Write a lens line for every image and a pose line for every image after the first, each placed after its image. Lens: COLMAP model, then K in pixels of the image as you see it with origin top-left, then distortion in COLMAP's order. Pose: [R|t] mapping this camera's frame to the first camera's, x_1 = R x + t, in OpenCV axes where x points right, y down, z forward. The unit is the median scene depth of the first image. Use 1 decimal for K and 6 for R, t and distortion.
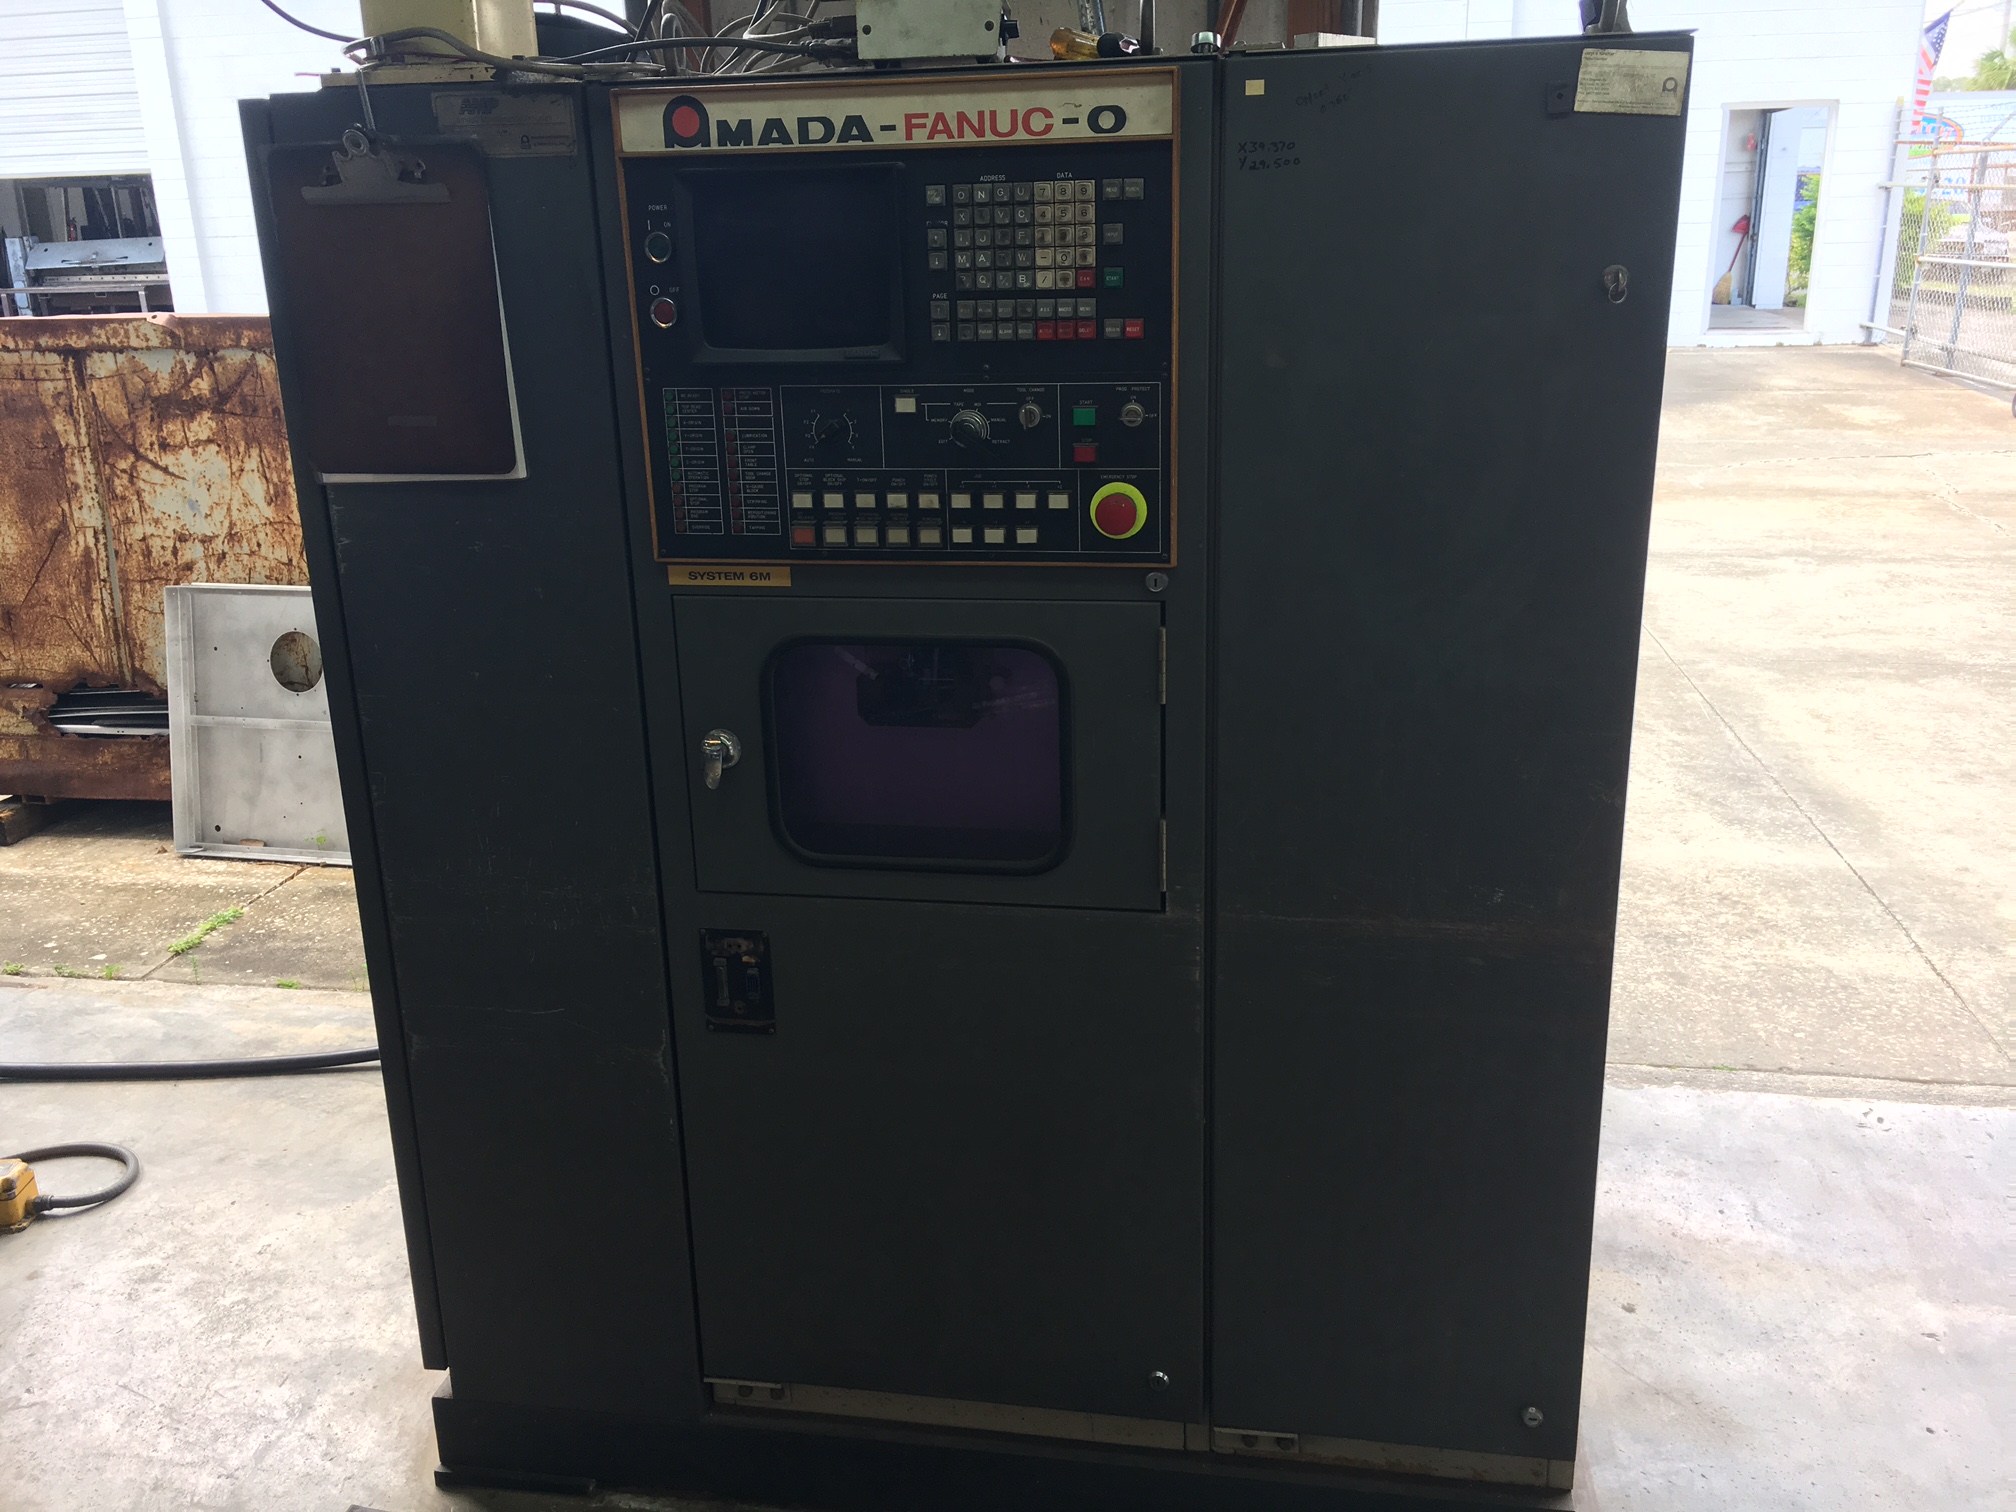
lens RADIAL K [[1720.9, 0, 1005.3], [0, 1720.9, 738.3], [0, 0, 1]] dist [0.076187, -0.099790]
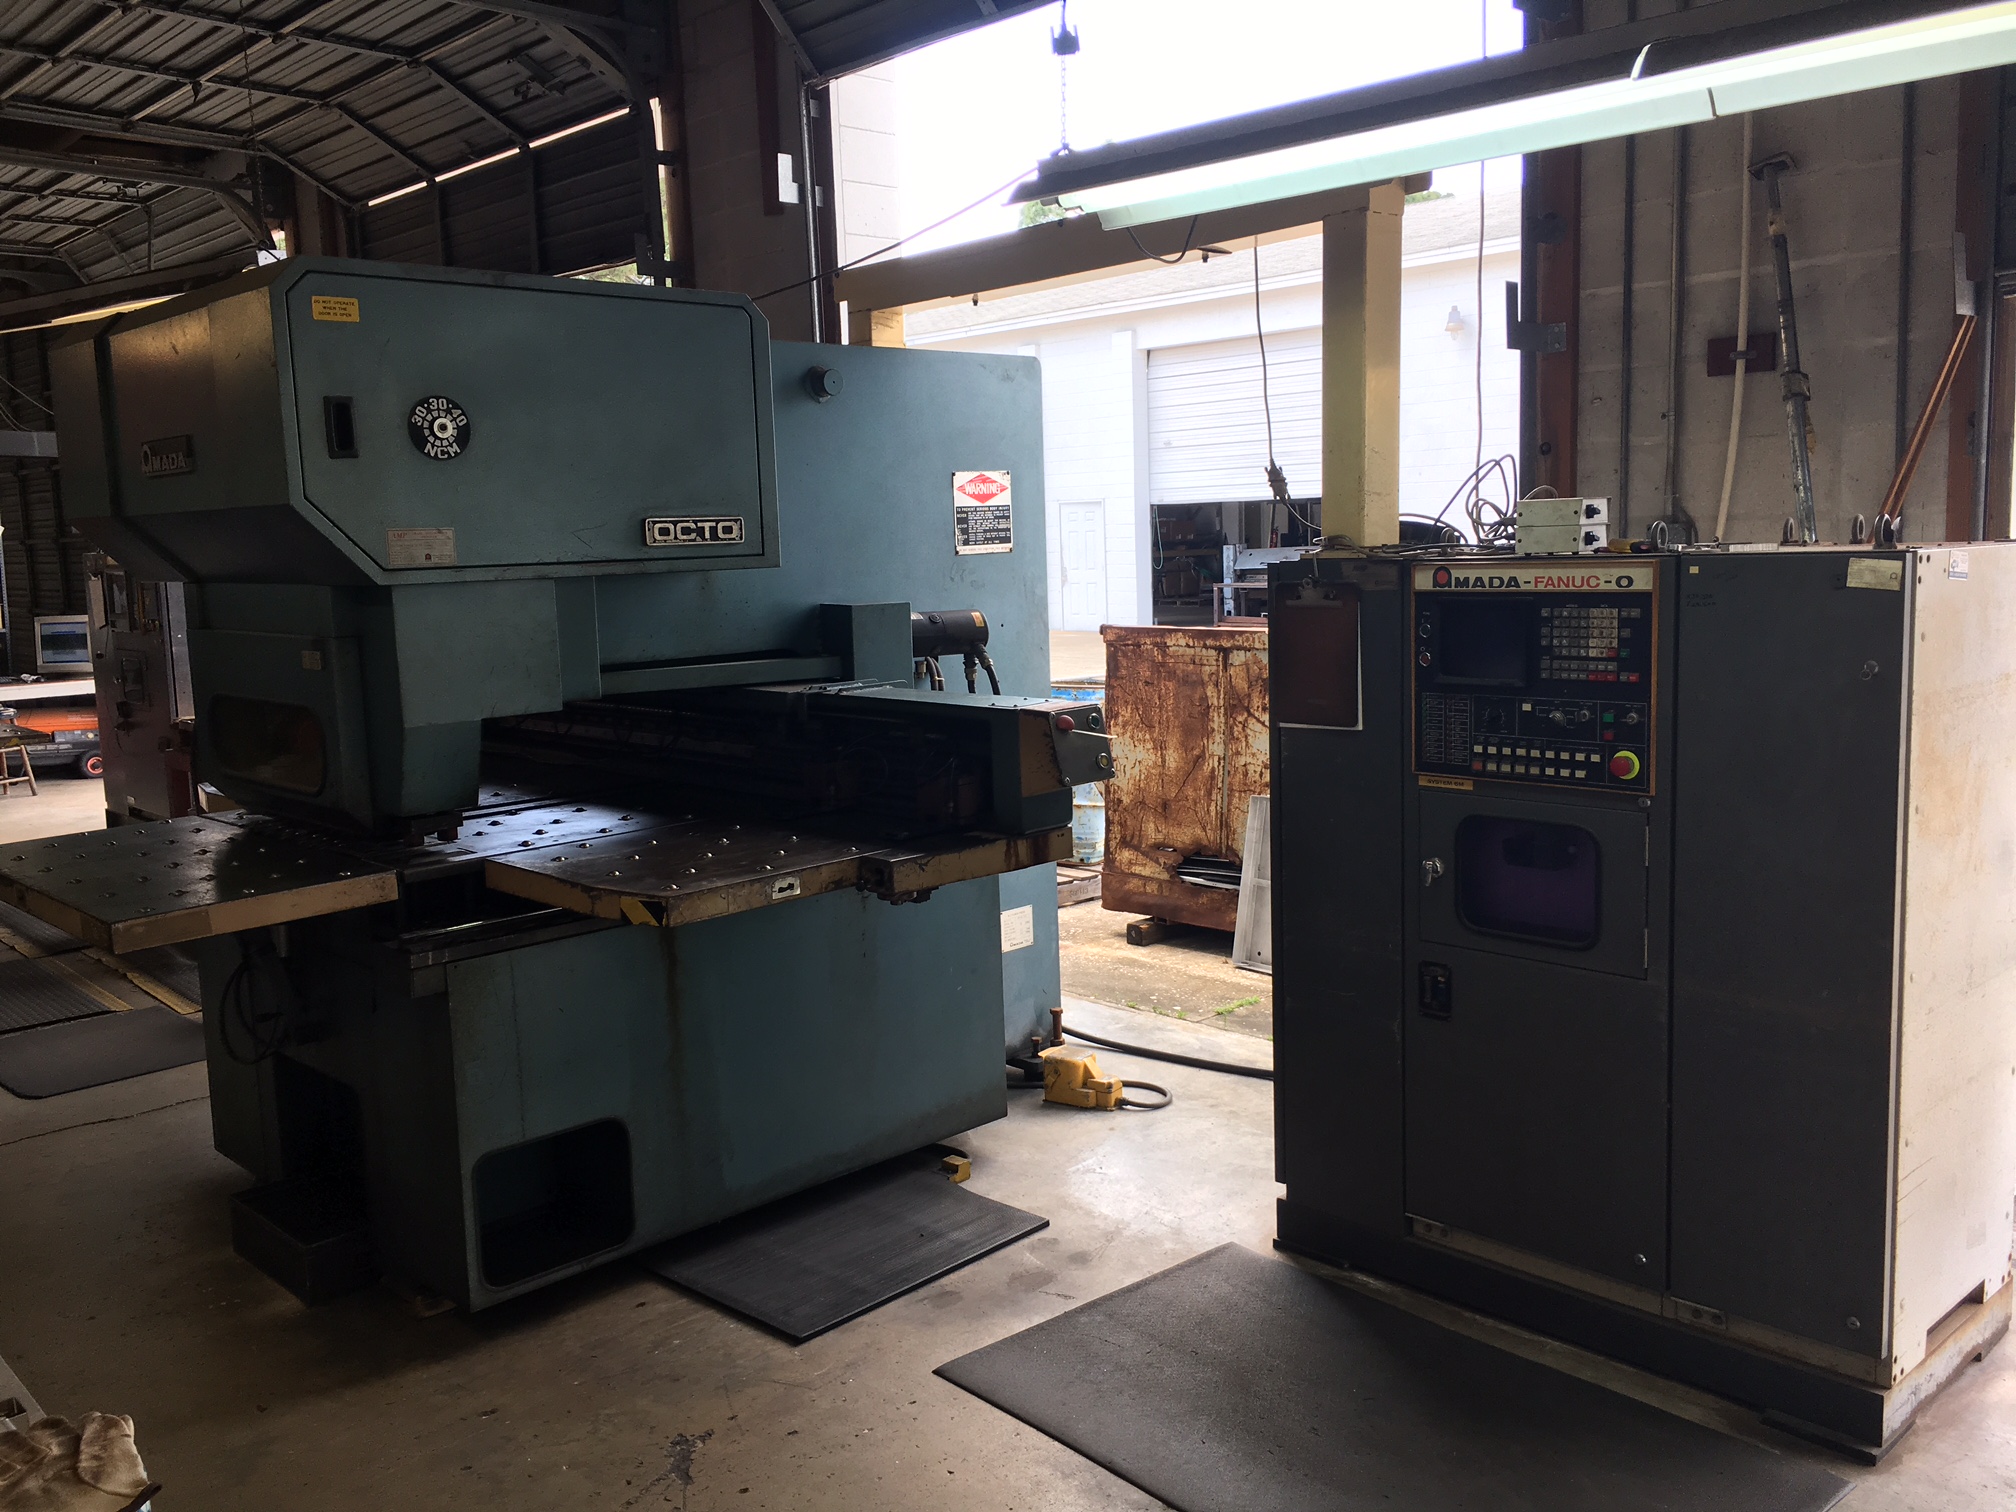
lens RADIAL K [[1720.9, 0, 1001.7], [0, 1720.9, 750.2], [0, 0, 1]] dist [0.076187, -0.099790]
pose [[0.804494, 0.077516, -0.588881, 0.518614], [-0.166690, 0.981069, -0.098581, 0.132412], [0.570091, 0.177468, 0.802185, -0.802211]]
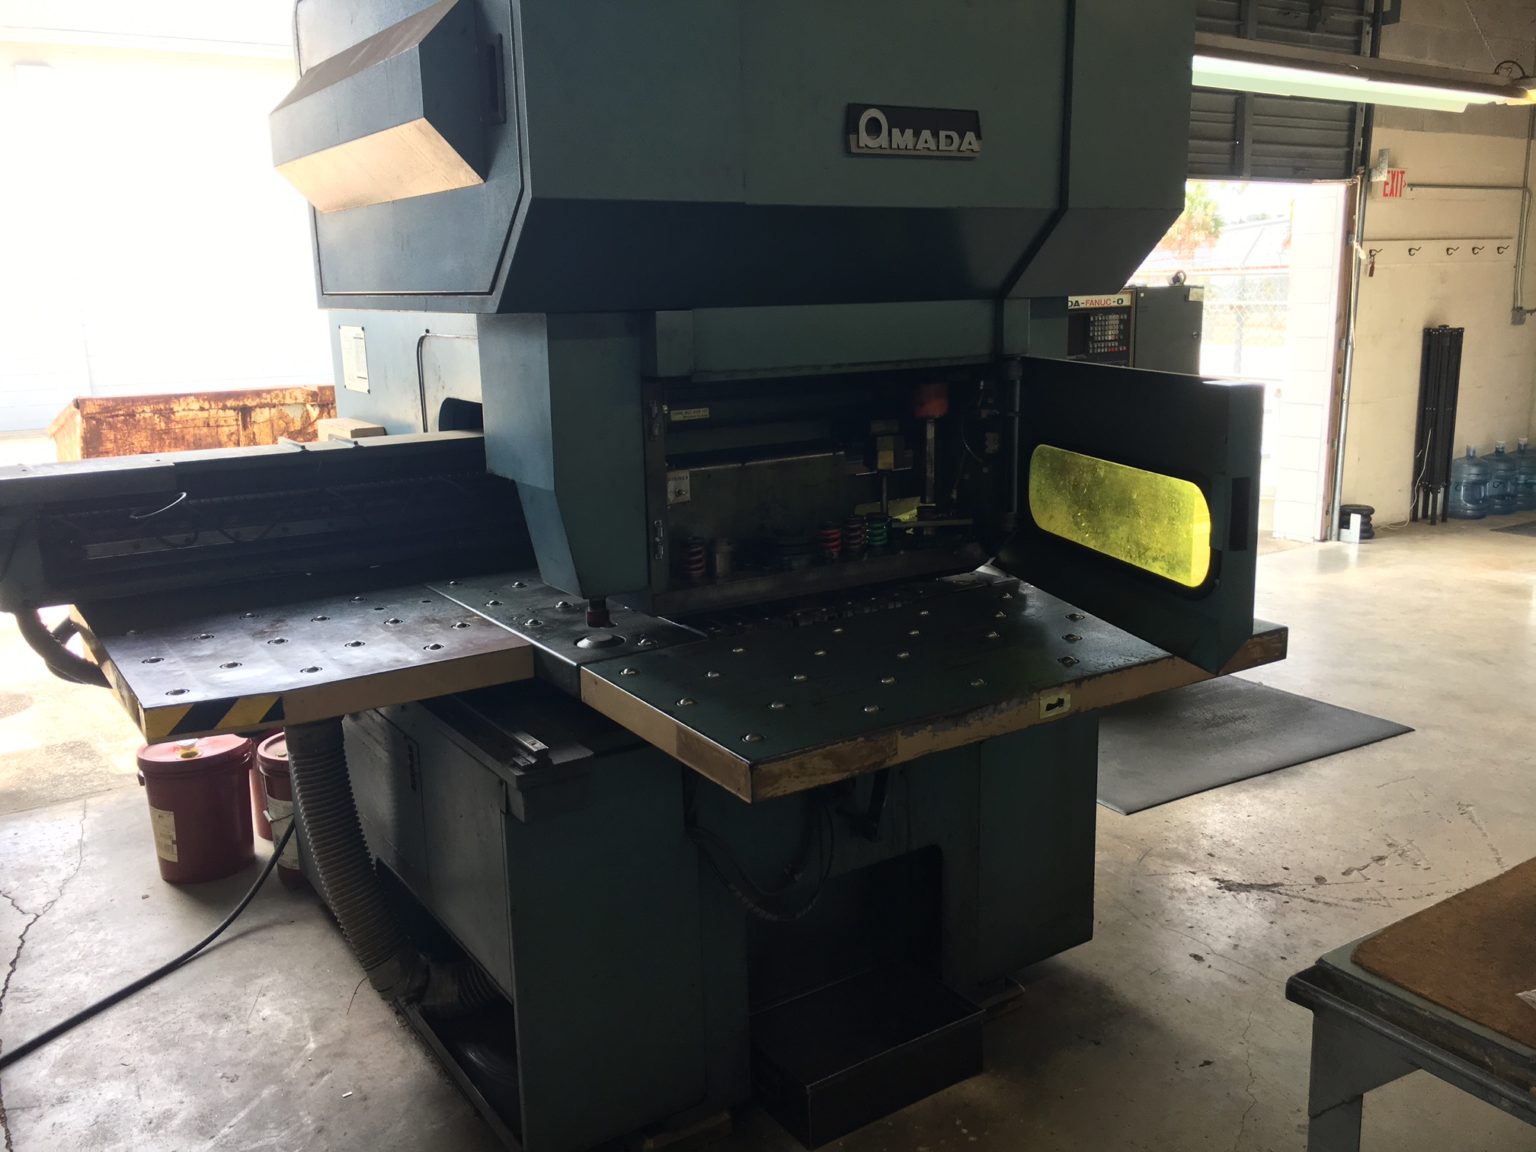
lens RADIAL K [[1311.2, 0, 766.7], [0, 1311.2, 577.1], [0, 0, 1]] dist [0.076187, -0.099790]
pose [[0.723151, -0.139984, 0.676356, -2.126890], [0.207691, 0.977997, -0.019645, 0.146083], [-0.658724, 0.154679, 0.736313, -0.544910]]
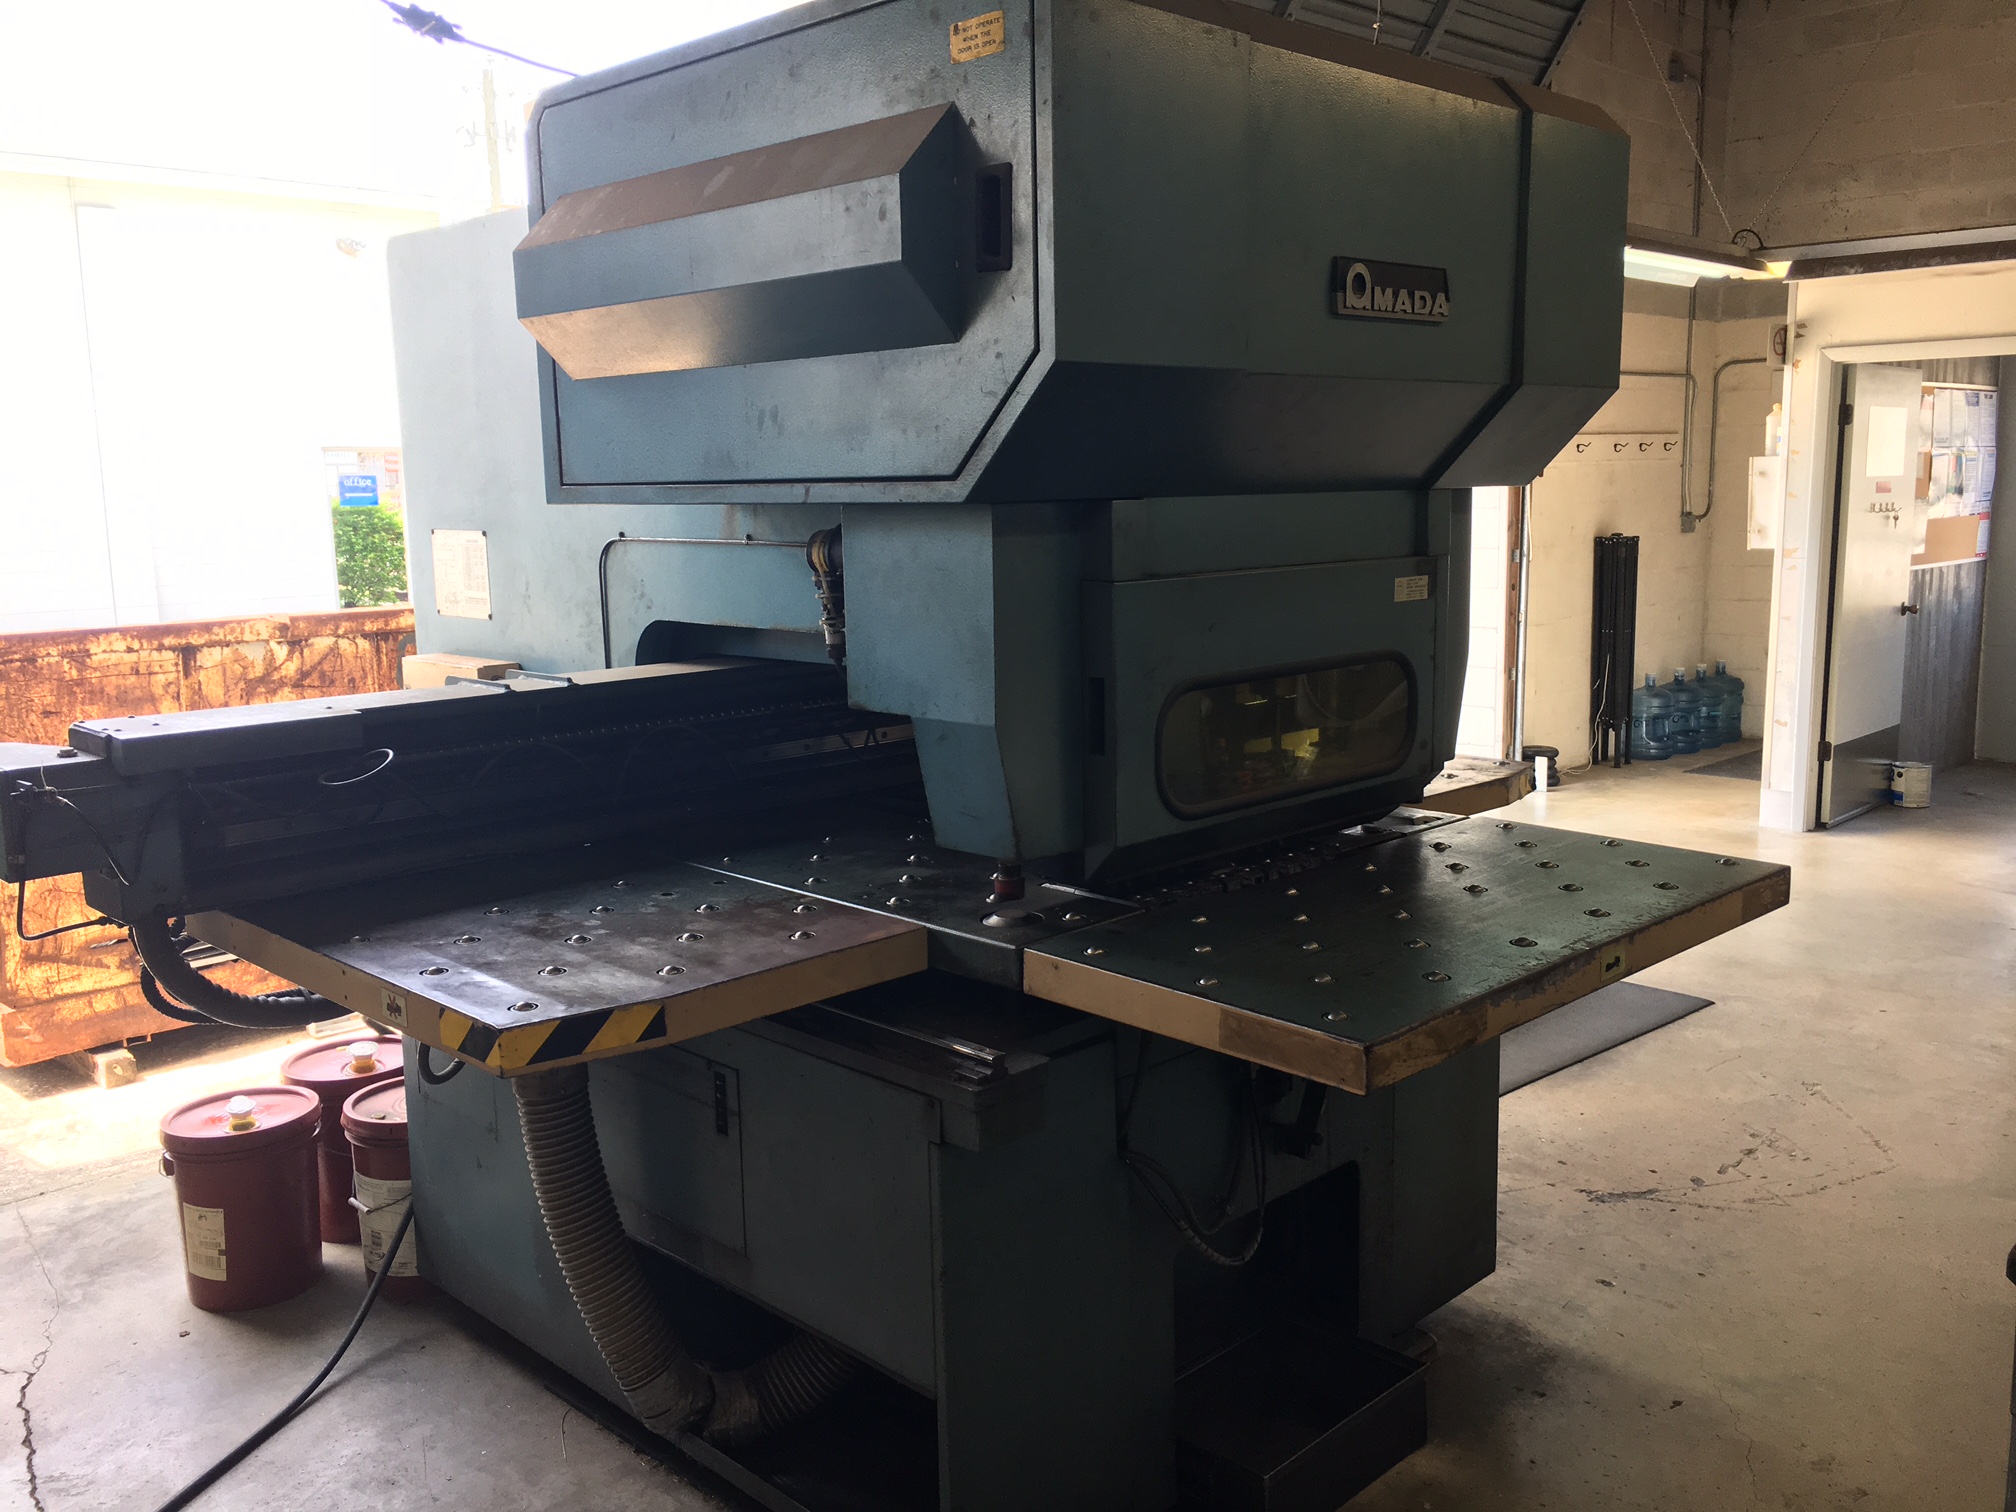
lens RADIAL K [[1720.9, 0, 1006.2], [0, 1720.9, 755.5], [0, 0, 1]] dist [0.076187, -0.099790]
pose [[0.573549, -0.114469, 0.811134, -2.410249], [0.247472, 0.968135, -0.038361, 0.084628], [-0.780897, 0.222735, 0.583601, -0.307699]]
